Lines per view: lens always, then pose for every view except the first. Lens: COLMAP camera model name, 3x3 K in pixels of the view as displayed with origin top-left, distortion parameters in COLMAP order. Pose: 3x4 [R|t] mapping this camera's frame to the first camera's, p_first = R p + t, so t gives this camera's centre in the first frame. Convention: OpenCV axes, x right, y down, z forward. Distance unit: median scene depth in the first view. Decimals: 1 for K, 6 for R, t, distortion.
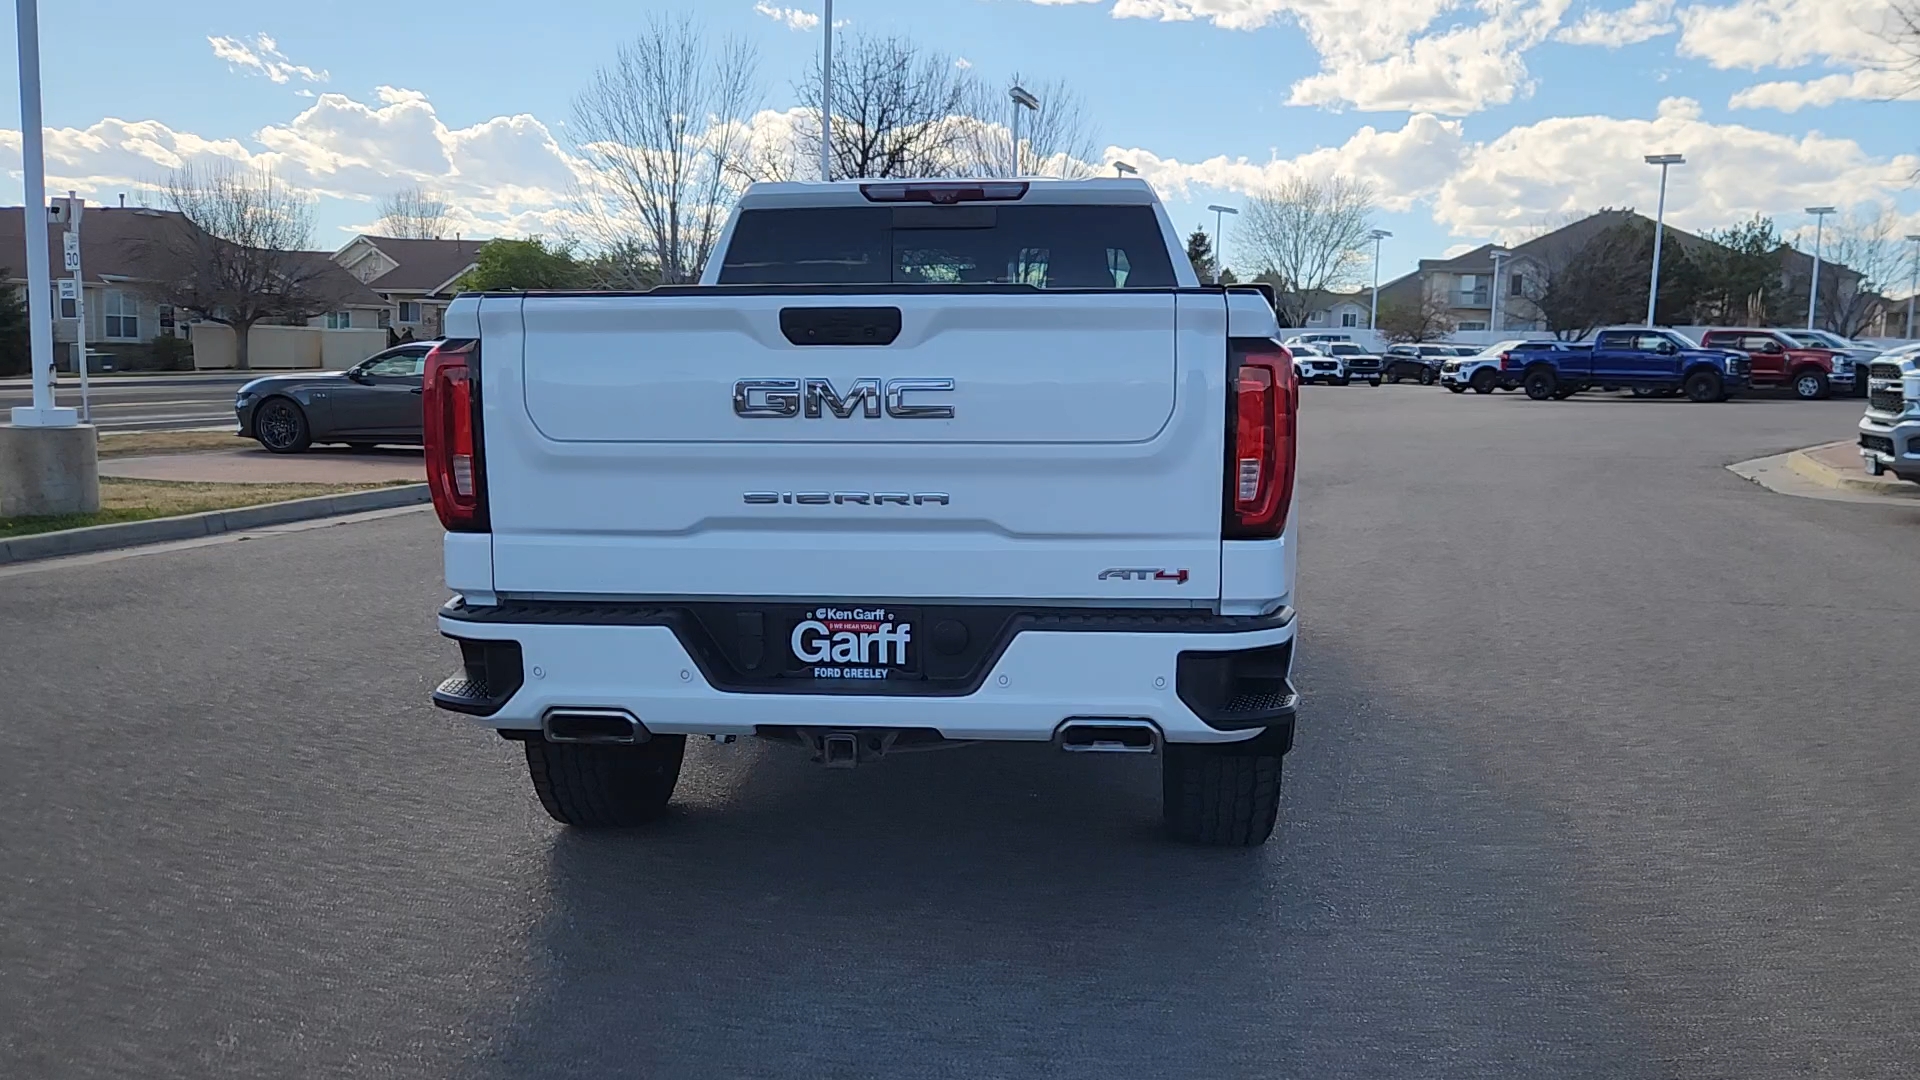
lens RADIAL K [[1630.6, 0, 951.2], [0, 1630.6, 543.9], [0, 0, 1]] dist [0.036378, -0.029046]
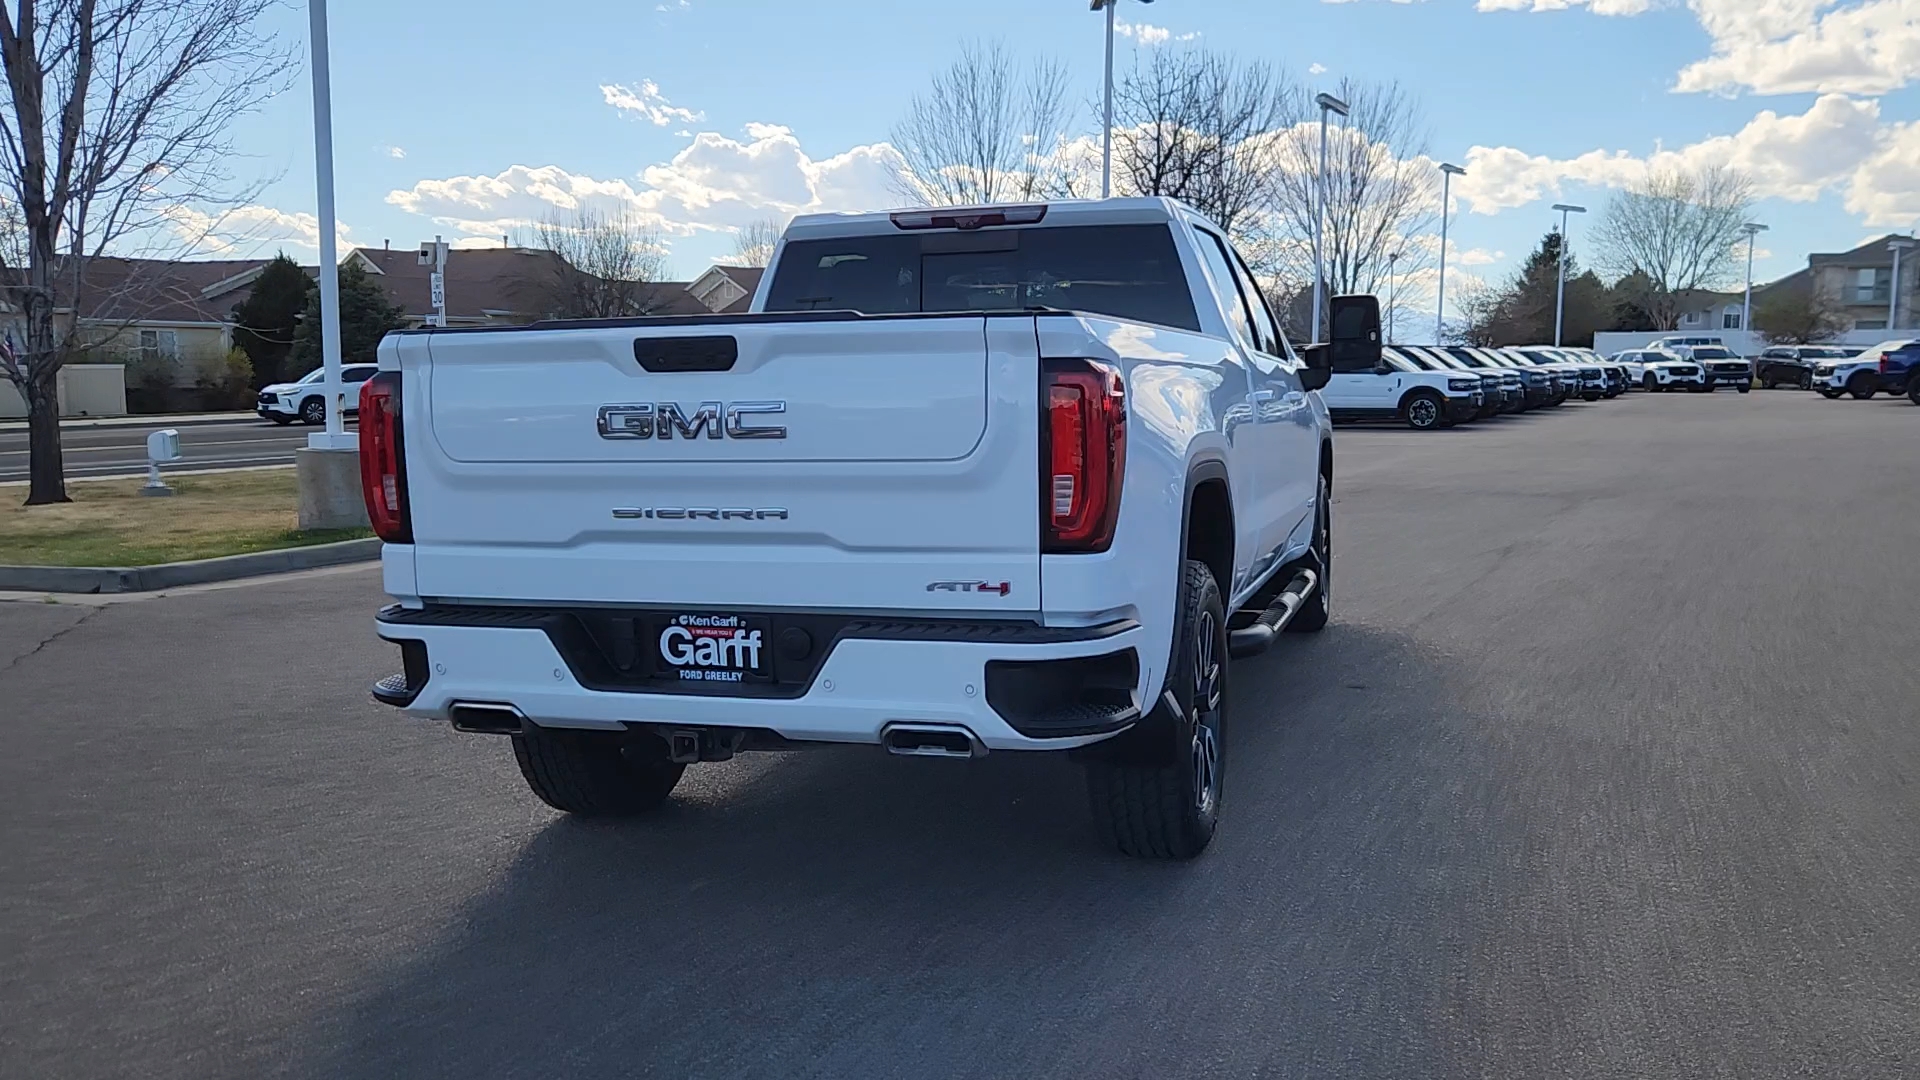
lens RADIAL K [[1630.6, 0, 951.0], [0, 1630.6, 545.8], [0, 0, 1]] dist [0.036378, -0.029046]
pose [[0.977809, 0.004720, -0.209445, 0.317471], [-0.006434, 0.999951, -0.007501, 0.000619], [0.209400, 0.008682, 0.977792, -0.020305]]
